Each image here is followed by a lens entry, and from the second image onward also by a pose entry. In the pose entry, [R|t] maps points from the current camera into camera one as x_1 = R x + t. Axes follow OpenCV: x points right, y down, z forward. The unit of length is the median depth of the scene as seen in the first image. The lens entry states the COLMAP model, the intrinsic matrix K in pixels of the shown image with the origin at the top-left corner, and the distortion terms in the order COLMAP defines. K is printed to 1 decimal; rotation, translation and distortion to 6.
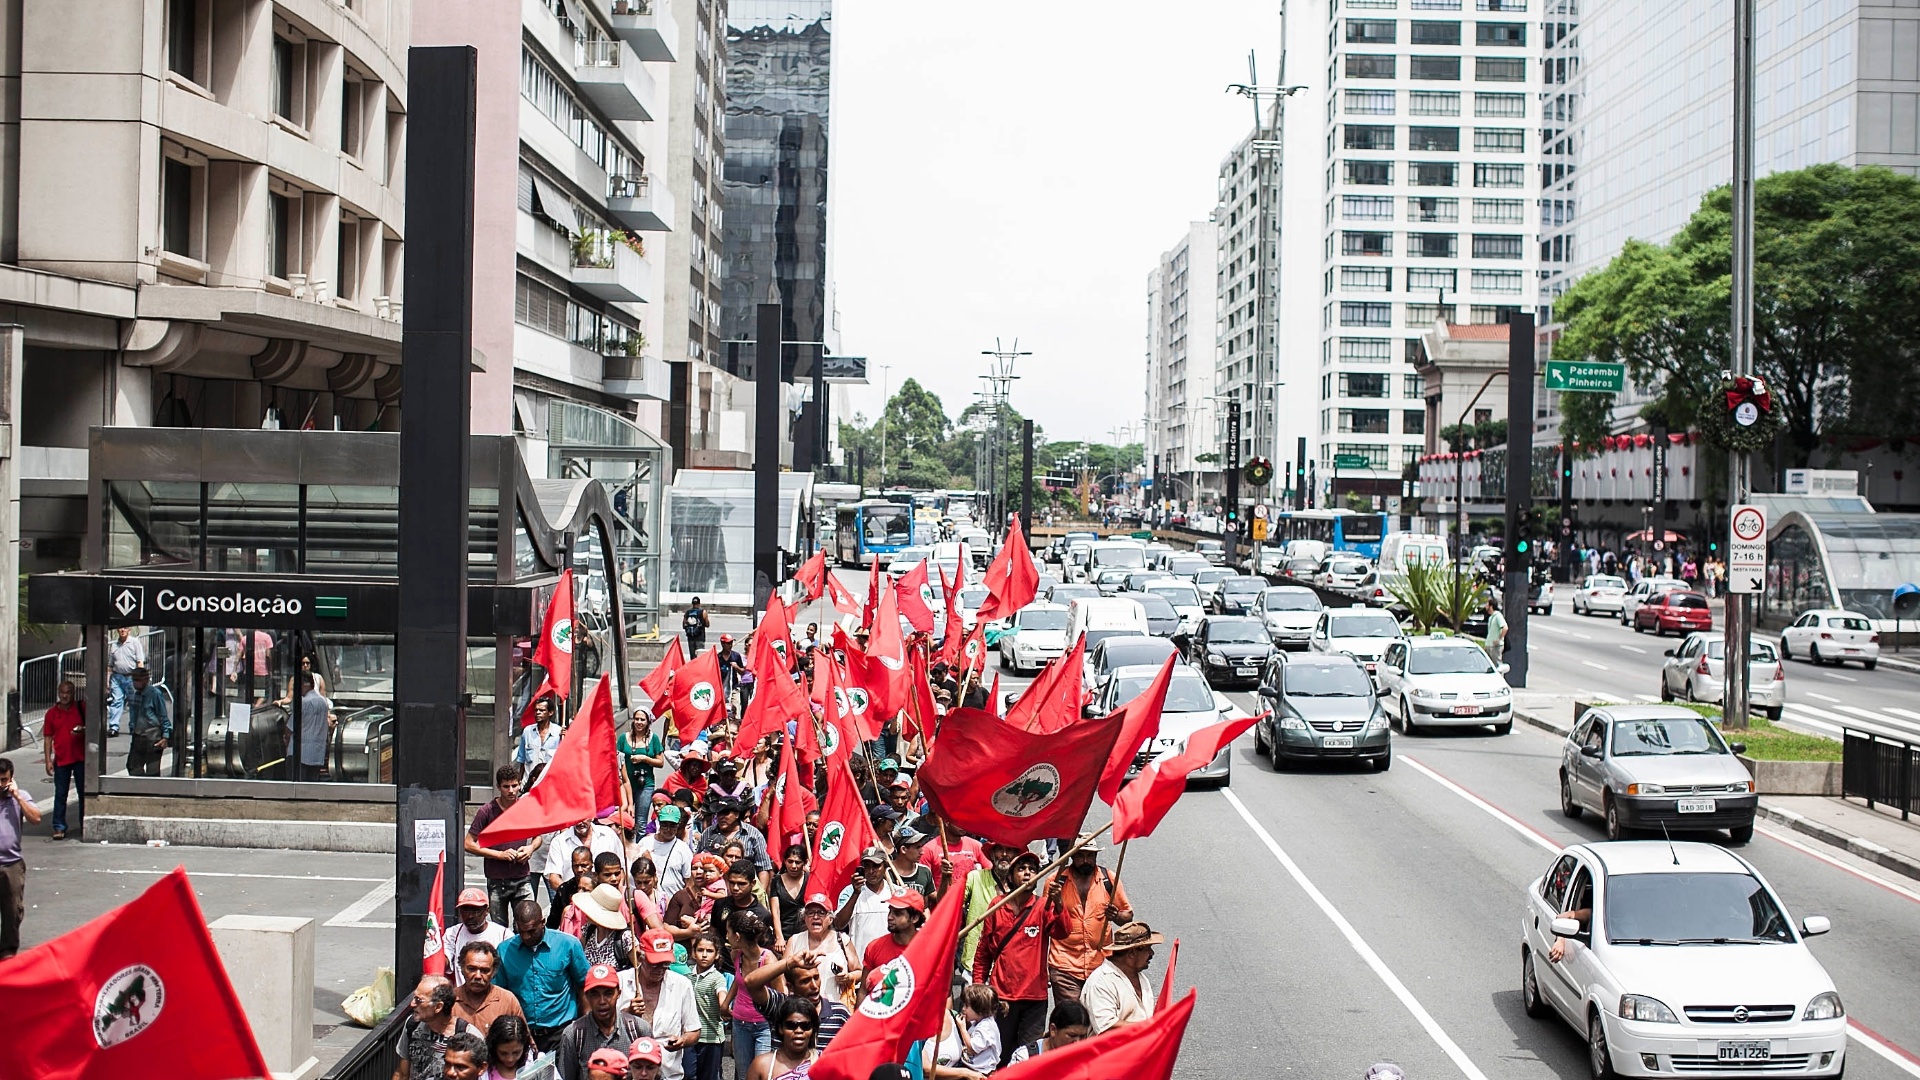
lens RADIAL K [[3322.6, 0, 960.0], [0, 3322.6, 540.0], [0, 0, 1]] dist [-0.025361, -0.009921]
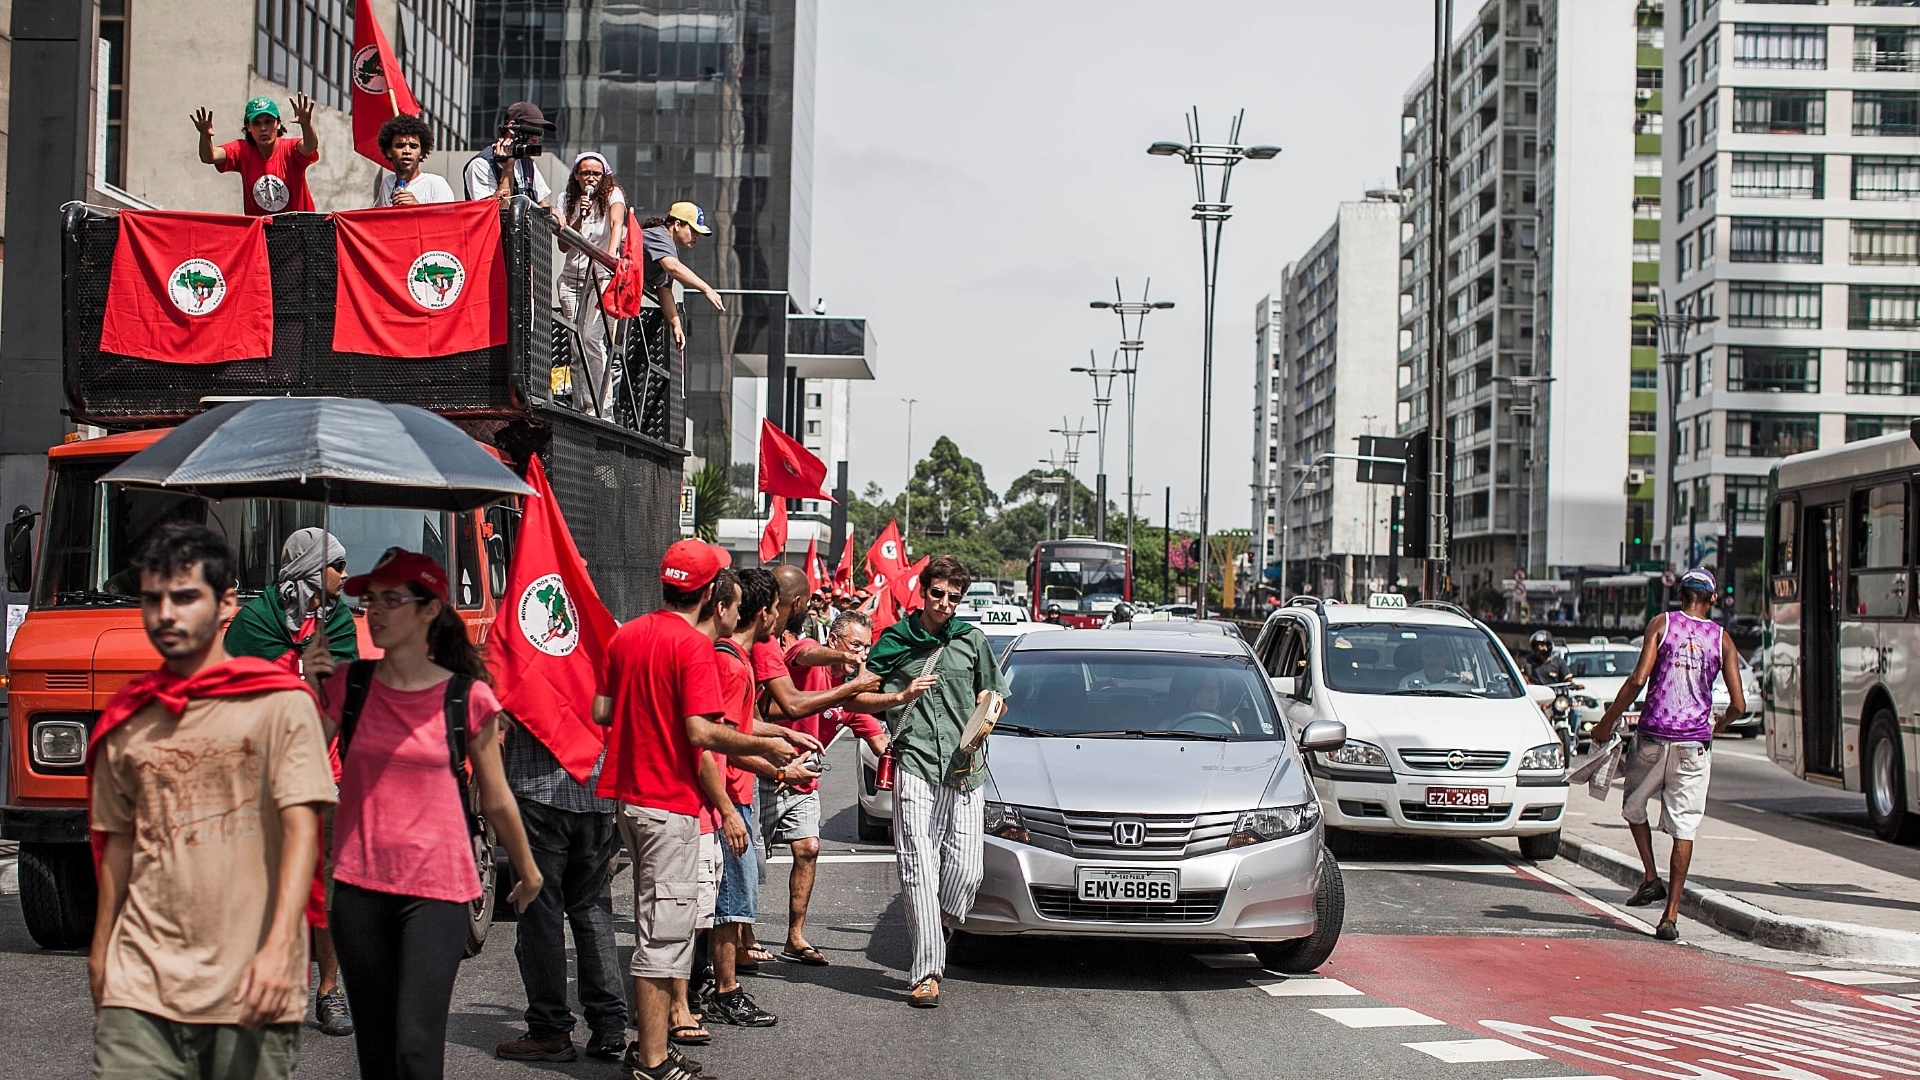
lens RADIAL K [[3322.6, 0, 960.0], [0, 3322.6, 540.0], [0, 0, 1]] dist [-0.025361, -0.009921]
pose [[0.999963, 0.000048, -0.008555, -0.008327], [-0.000350, 0.999376, -0.035317, 0.001141], [0.008547, 0.035319, 0.999340, 0.449734]]
